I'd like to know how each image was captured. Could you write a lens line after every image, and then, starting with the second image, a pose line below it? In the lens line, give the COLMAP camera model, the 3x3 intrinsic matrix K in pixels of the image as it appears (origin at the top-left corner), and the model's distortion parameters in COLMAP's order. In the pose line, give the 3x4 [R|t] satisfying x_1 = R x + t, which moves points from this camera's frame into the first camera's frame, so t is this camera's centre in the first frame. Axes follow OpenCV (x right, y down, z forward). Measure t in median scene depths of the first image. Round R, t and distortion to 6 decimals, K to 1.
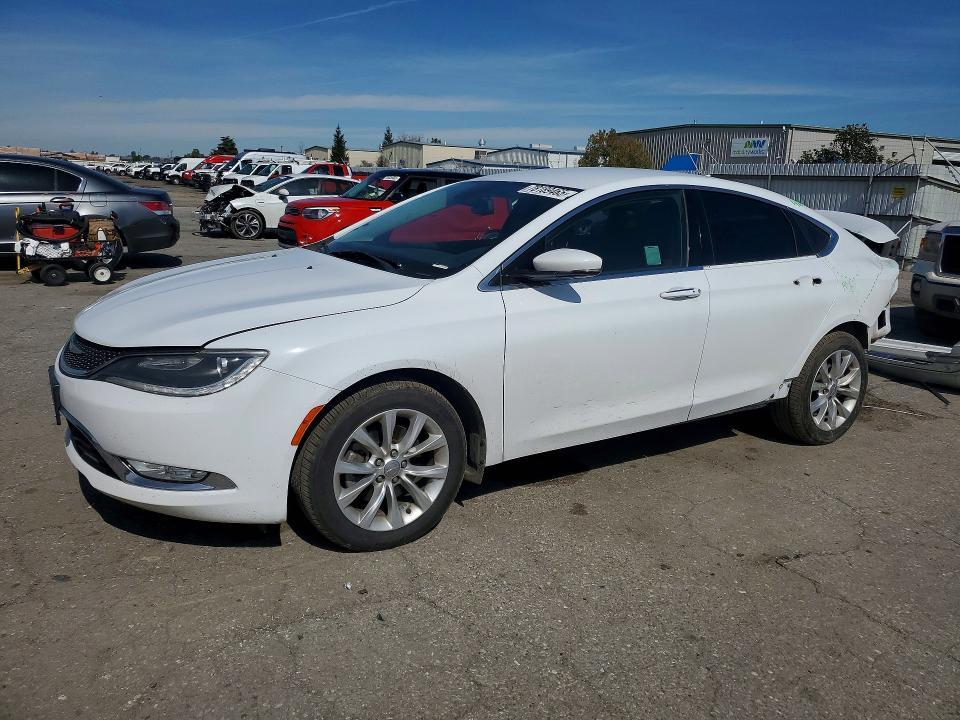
lens RADIAL K [[754.3, 0, 480.6], [0, 754.3, 358.9], [0, 0, 1]] dist [0.022533, -0.008875]
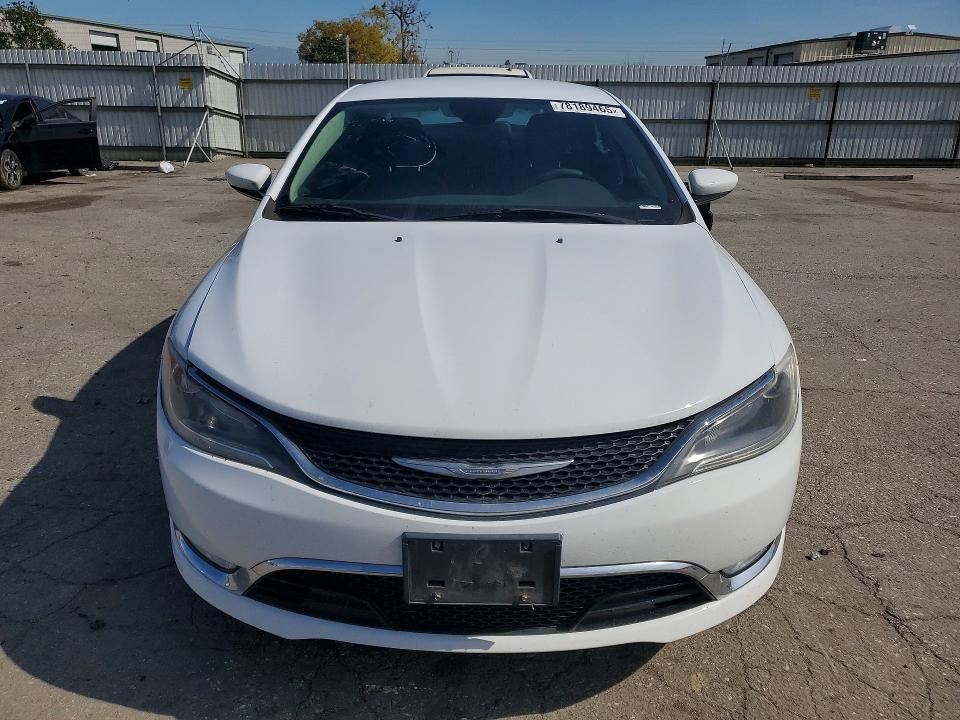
lens RADIAL K [[754.3, 0, 479.6], [0, 754.3, 360.7], [0, 0, 1]] dist [0.022533, -0.008875]
pose [[0.523036, -0.314721, 0.792076, -0.157028], [0.200351, 0.948687, 0.244649, -0.036308], [-0.828428, 0.030733, 0.559252, 0.119589]]
